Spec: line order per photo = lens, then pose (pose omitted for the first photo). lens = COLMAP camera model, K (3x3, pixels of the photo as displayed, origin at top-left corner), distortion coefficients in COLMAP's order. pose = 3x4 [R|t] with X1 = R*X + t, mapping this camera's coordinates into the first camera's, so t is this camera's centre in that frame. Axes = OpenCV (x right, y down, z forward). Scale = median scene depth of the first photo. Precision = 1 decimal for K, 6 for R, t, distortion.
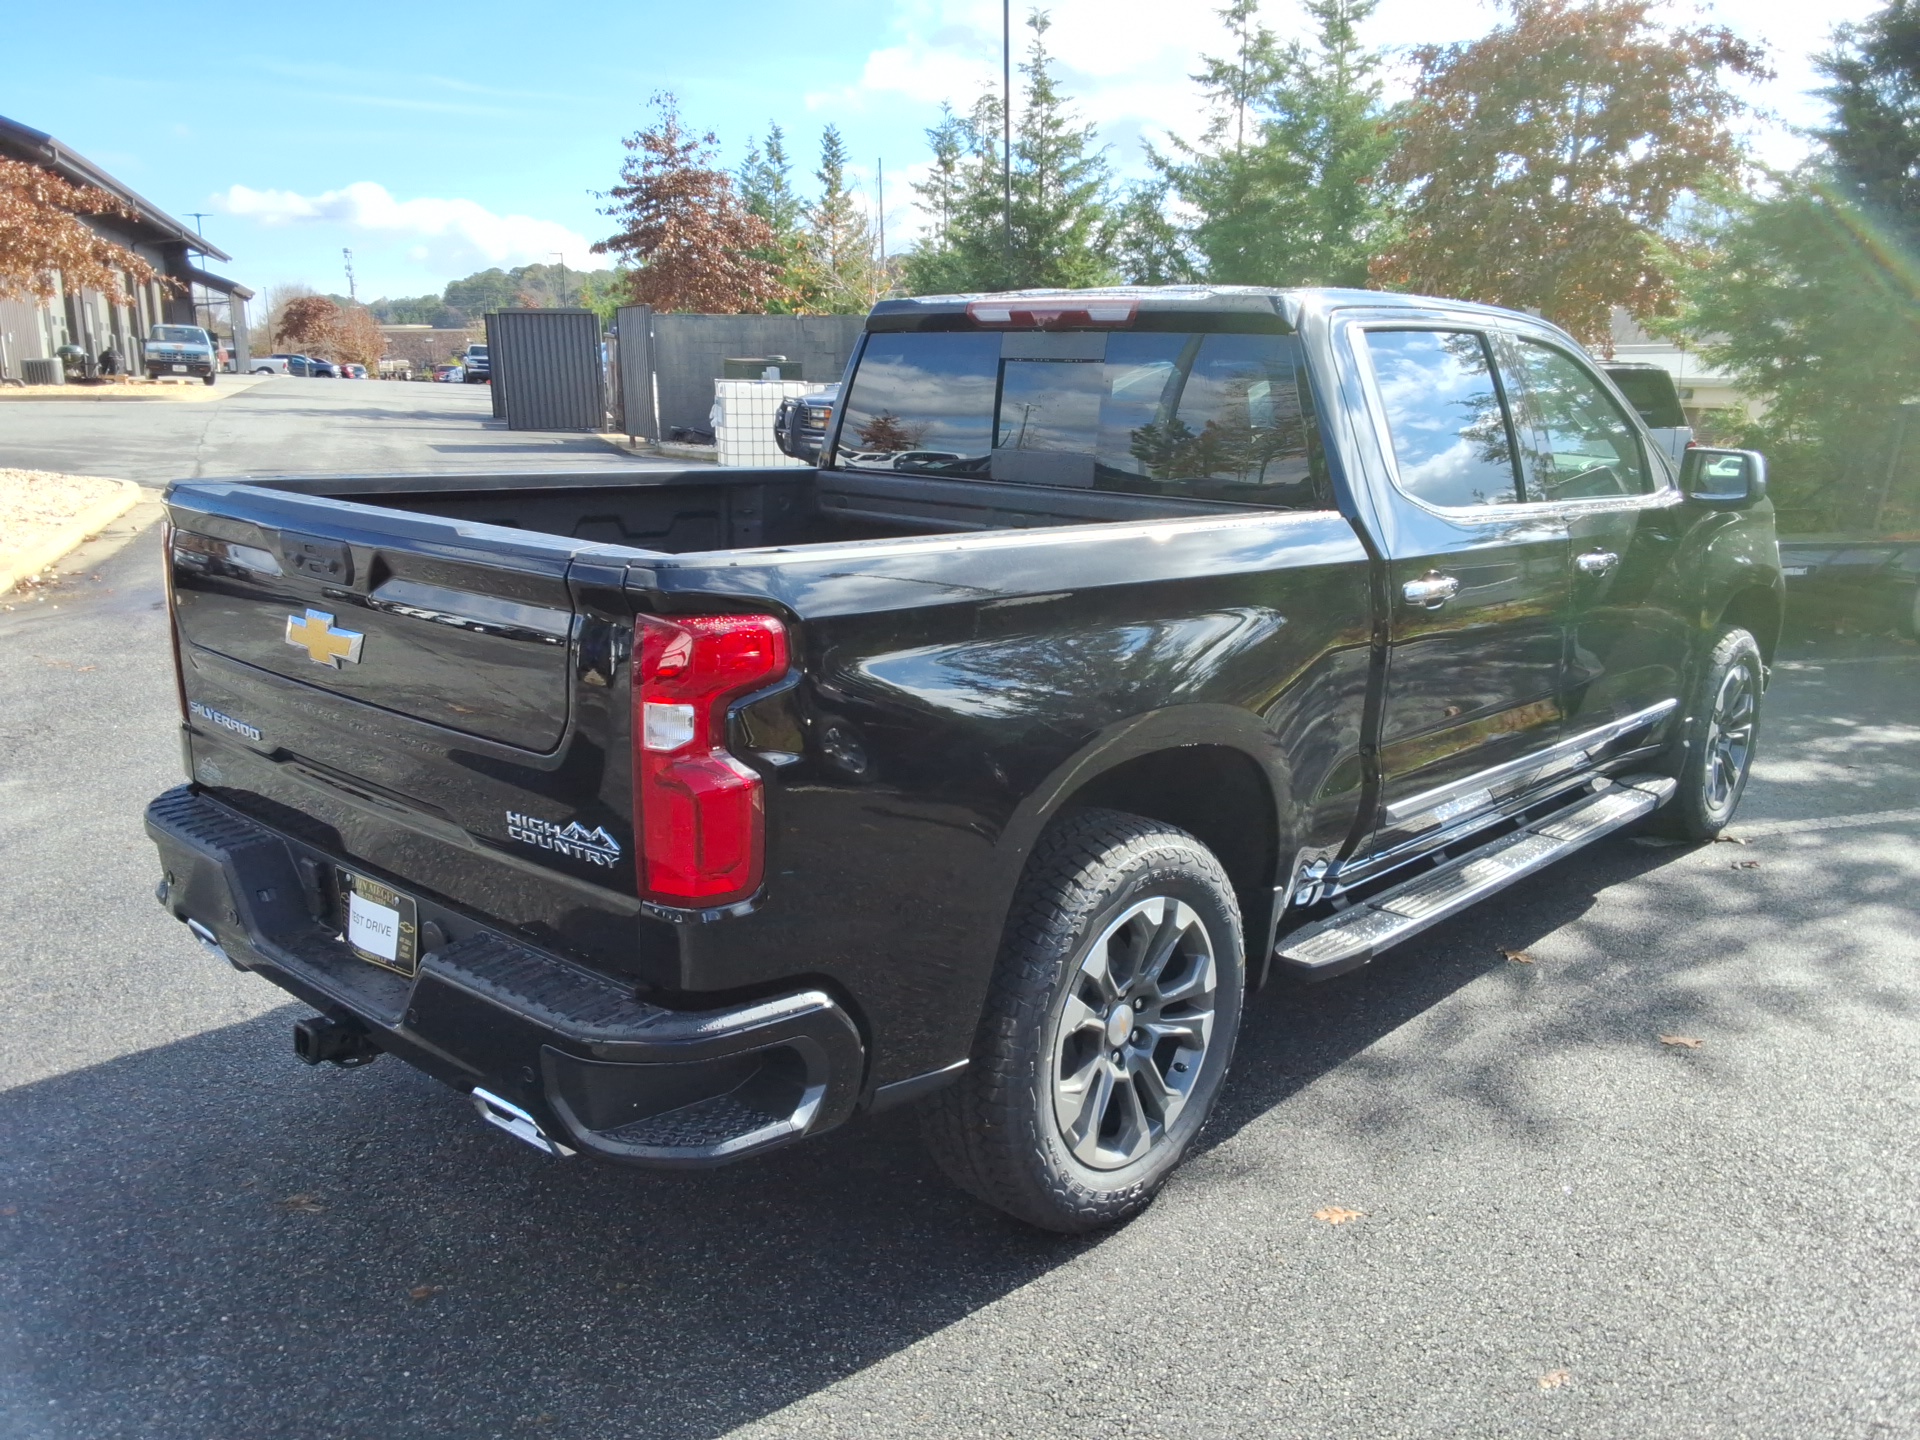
lens RADIAL K [[1525.3, 0, 967.2], [0, 1525.3, 711.9], [0, 0, 1]] dist [0.099922, -0.129593]
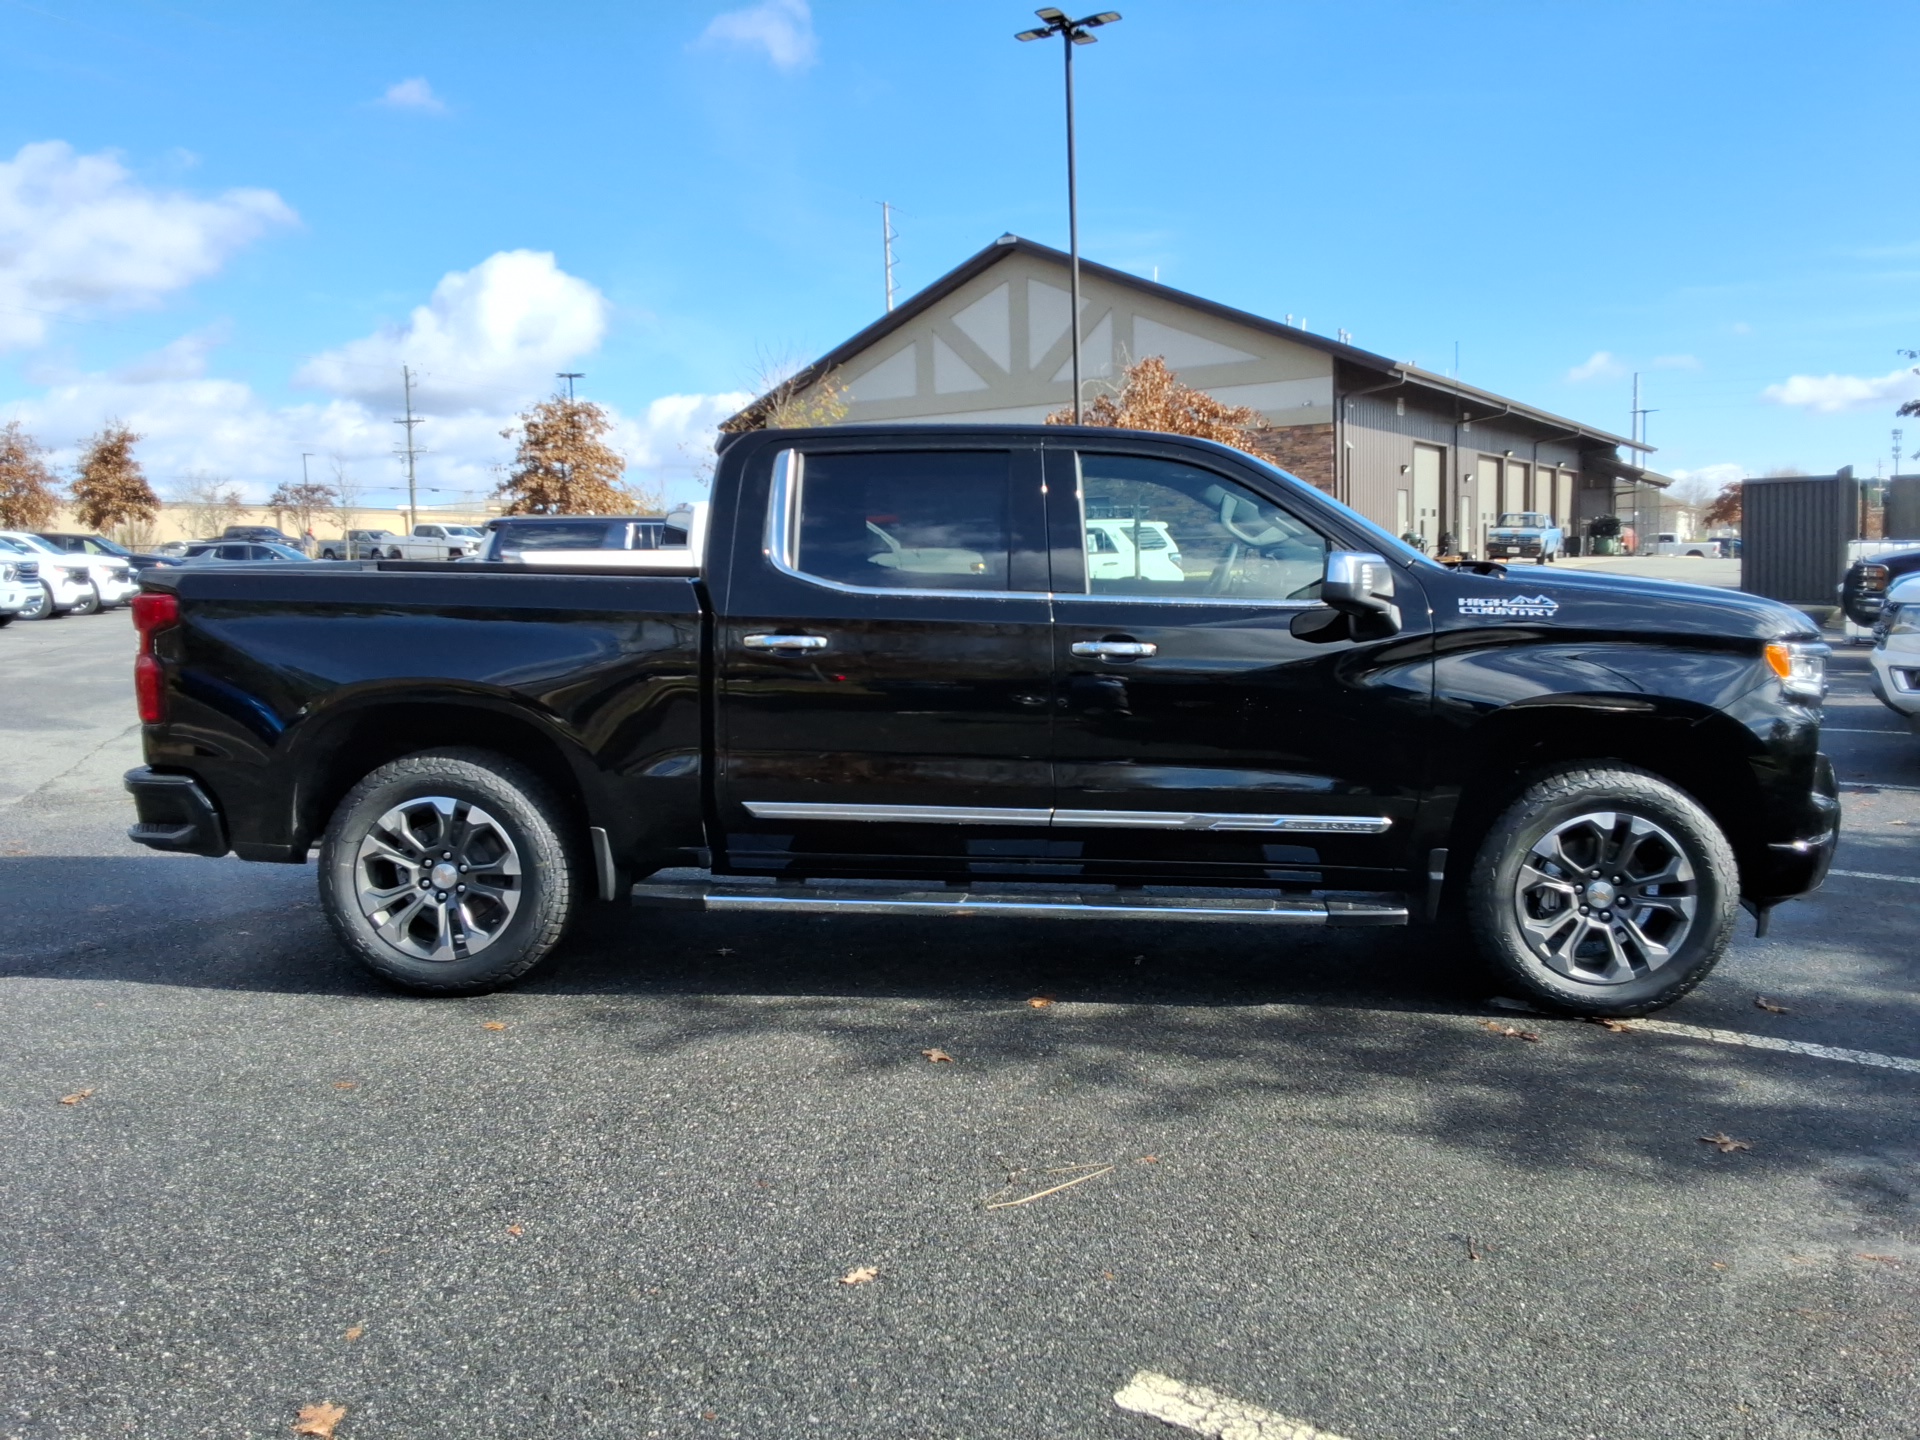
lens RADIAL K [[1536.2, 0, 966.4], [0, 1536.2, 709.3], [0, 0, 1]] dist [0.132192, -0.204911]
pose [[0.607834, 0.065521, -0.791356, 1.058685], [-0.161228, 0.986014, -0.042201, 0.007980], [0.777524, 0.153240, 0.609897, 0.255871]]
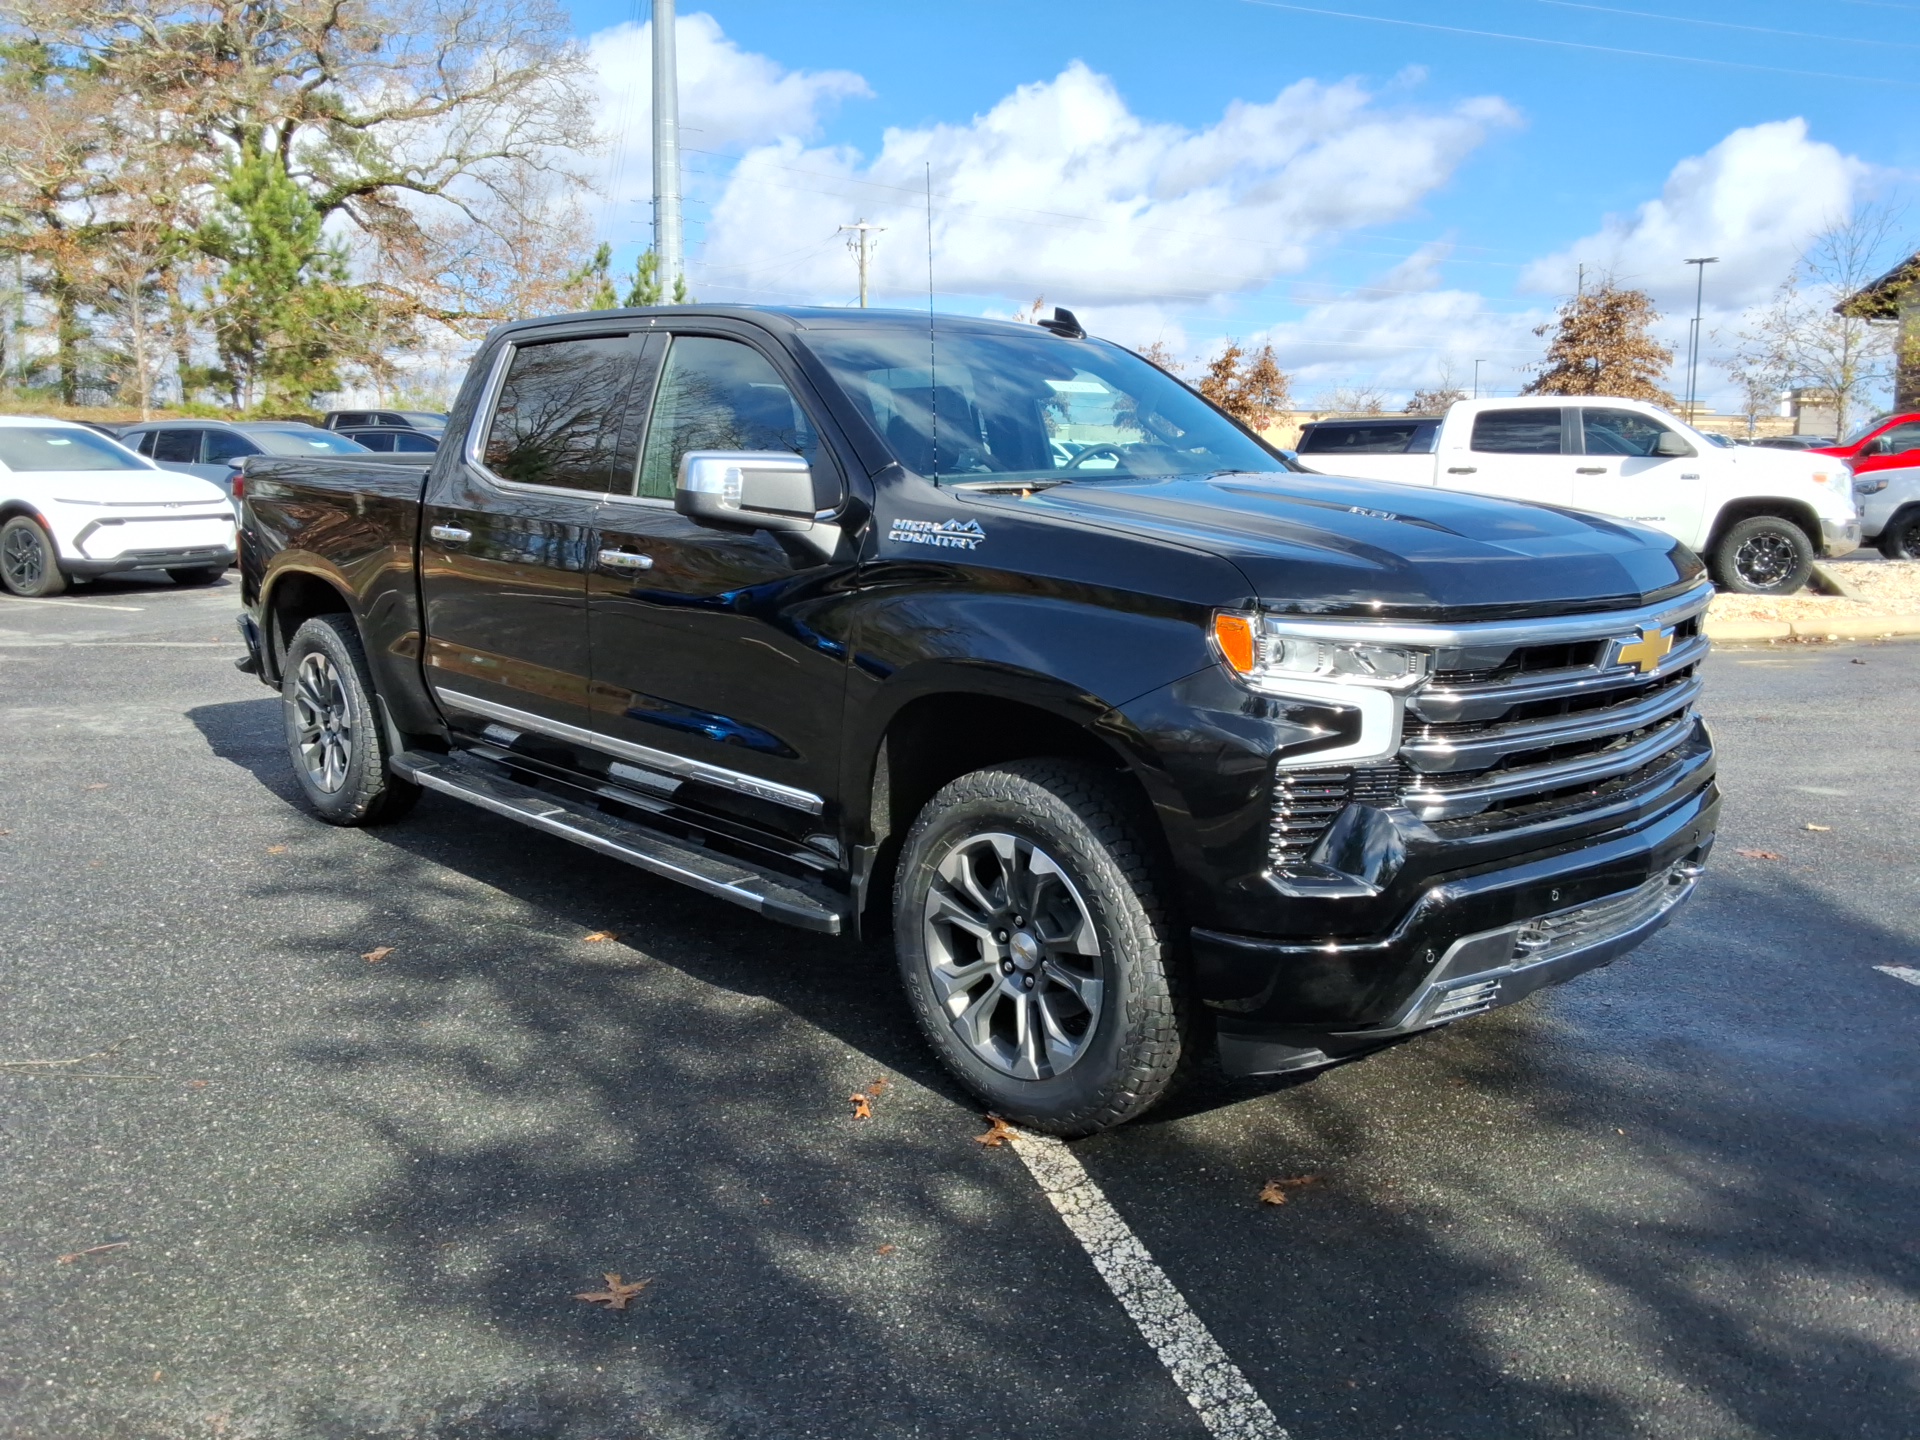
lens RADIAL K [[1536.2, 0, 966.4], [0, 1536.2, 709.3], [0, 0, 1]] dist [0.132192, -0.204911]
pose [[-0.085949, 0.148344, -0.985194, 1.181456], [-0.227988, 0.959685, 0.164393, -0.183699], [0.969863, 0.238742, -0.048663, 1.135117]]
